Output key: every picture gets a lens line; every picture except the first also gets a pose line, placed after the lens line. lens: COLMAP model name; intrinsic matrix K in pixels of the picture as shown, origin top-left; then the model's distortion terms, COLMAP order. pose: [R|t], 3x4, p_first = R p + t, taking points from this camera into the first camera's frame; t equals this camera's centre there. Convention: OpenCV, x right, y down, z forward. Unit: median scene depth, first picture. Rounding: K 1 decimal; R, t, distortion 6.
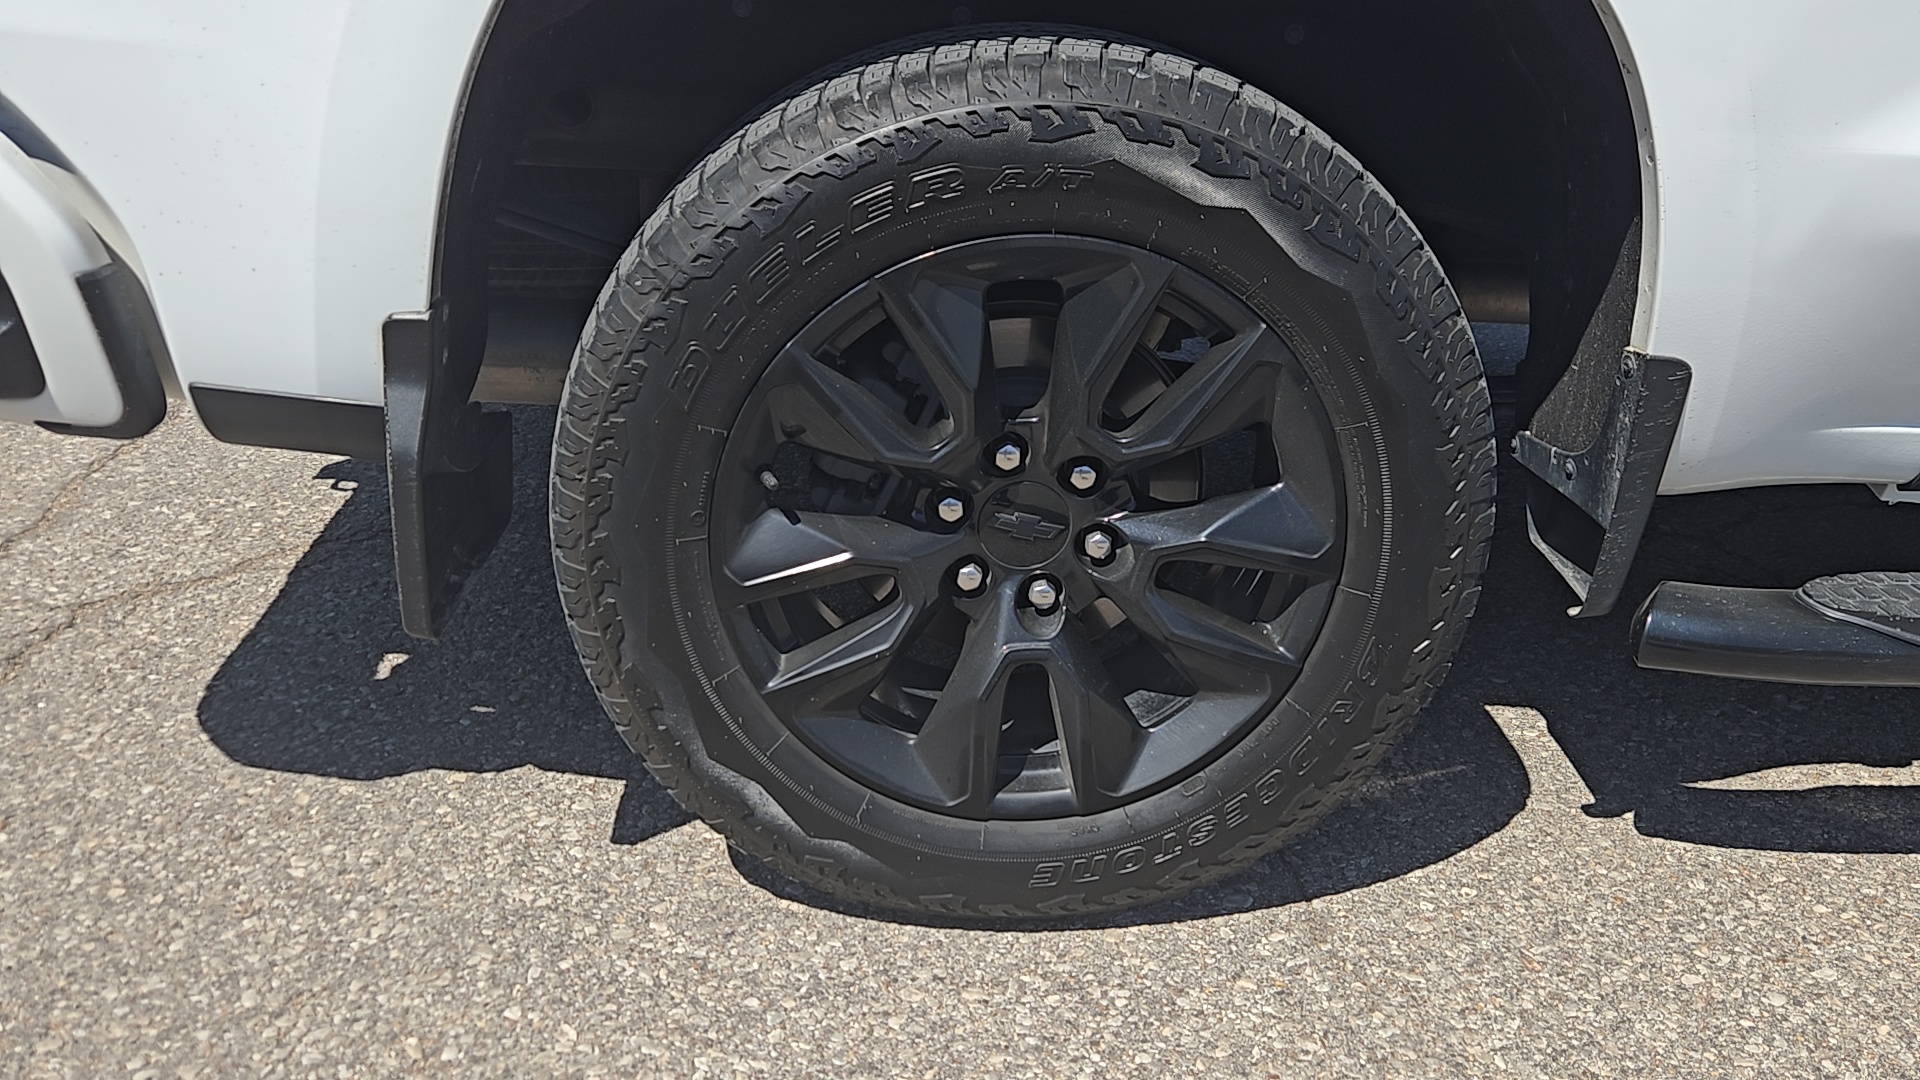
lens RADIAL K [[1605.4, 0, 951.7], [0, 1605.4, 541.3], [0, 0, 1]] dist [0.008756, -0.007661]
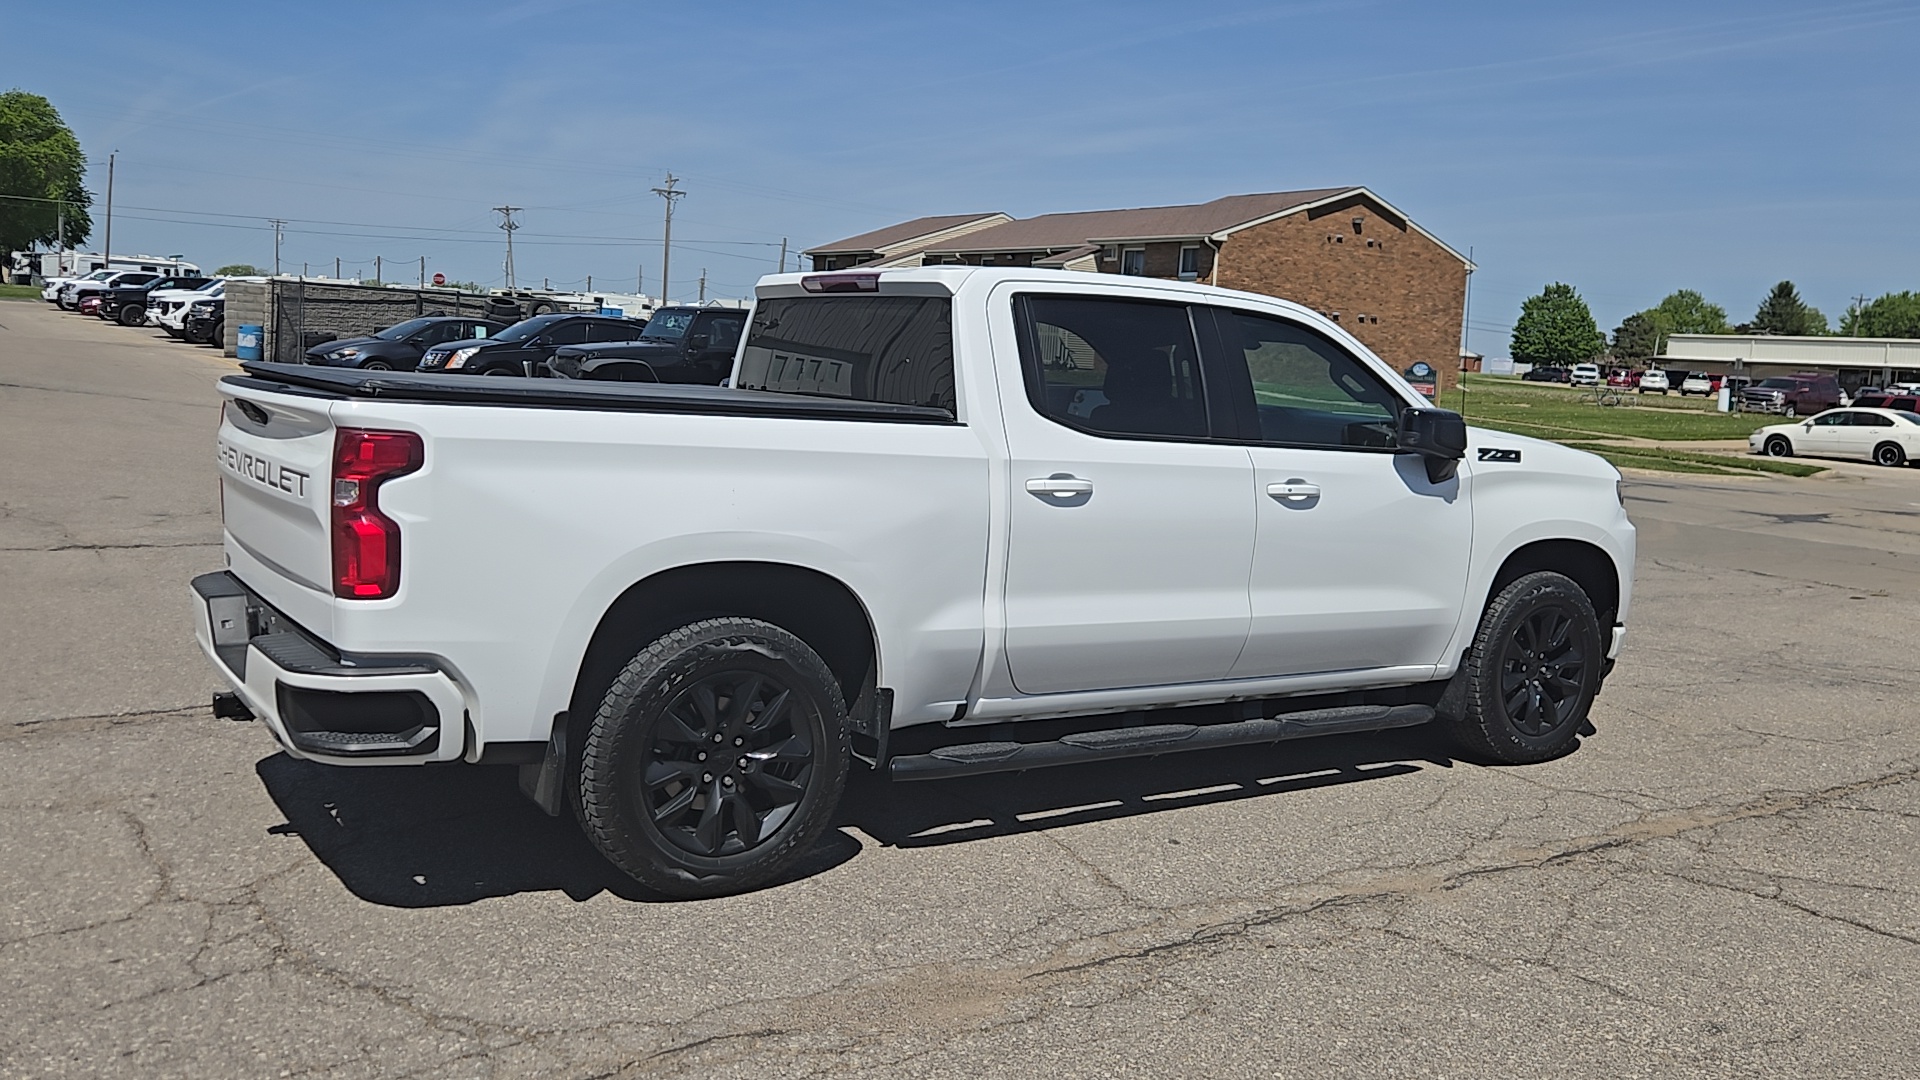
lens RADIAL K [[1605.4, 0, 951.7], [0, 1605.4, 541.3], [0, 0, 1]] dist [0.008756, -0.007661]
pose [[0.858046, -0.051049, 0.511029, -1.196720], [0.185695, 0.958564, -0.216037, 0.356570], [-0.478826, 0.280265, 0.831972, -2.059529]]
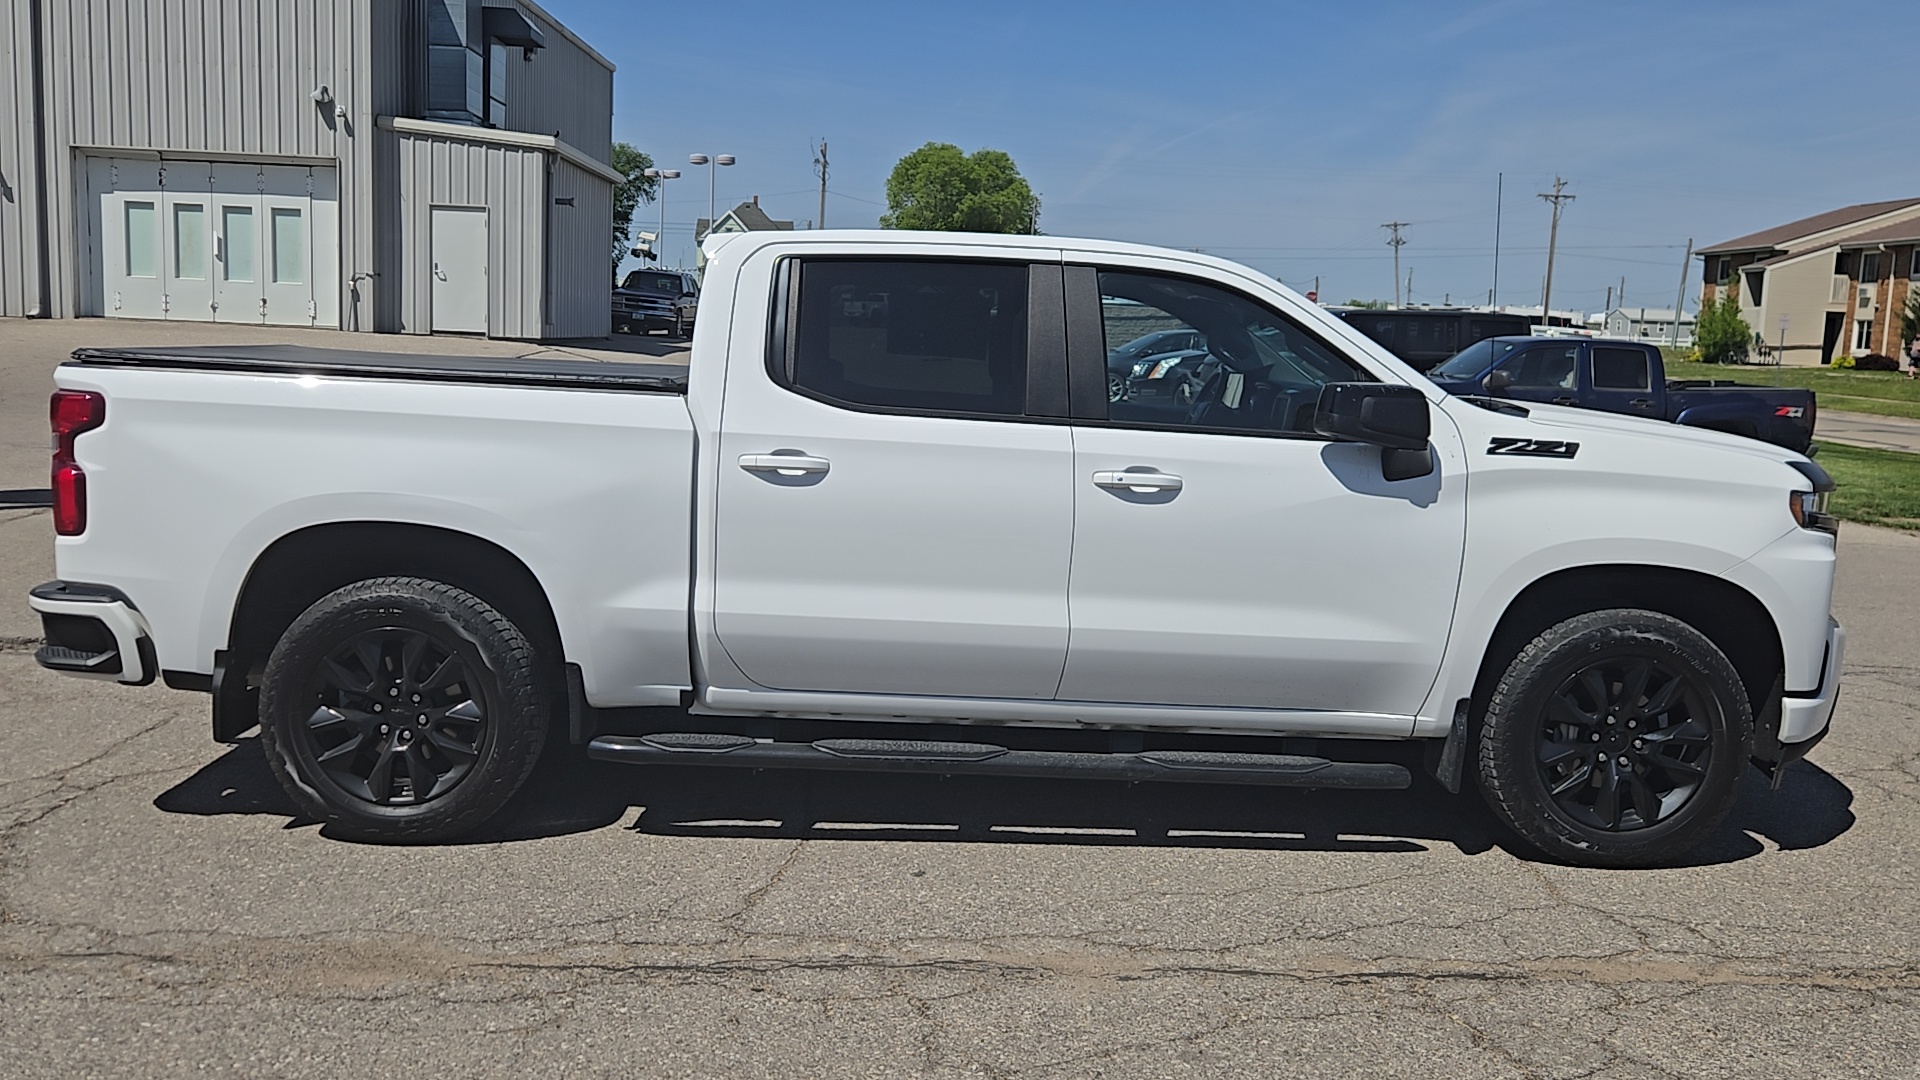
lens RADIAL K [[1605.4, 0, 951.7], [0, 1605.4, 541.3], [0, 0, 1]] dist [0.008756, -0.007661]
pose [[0.999800, 0.001166, -0.019978, 1.273288], [-0.006678, 0.960526, -0.278110, 0.576419], [0.018865, 0.278187, 0.960342, -2.335657]]
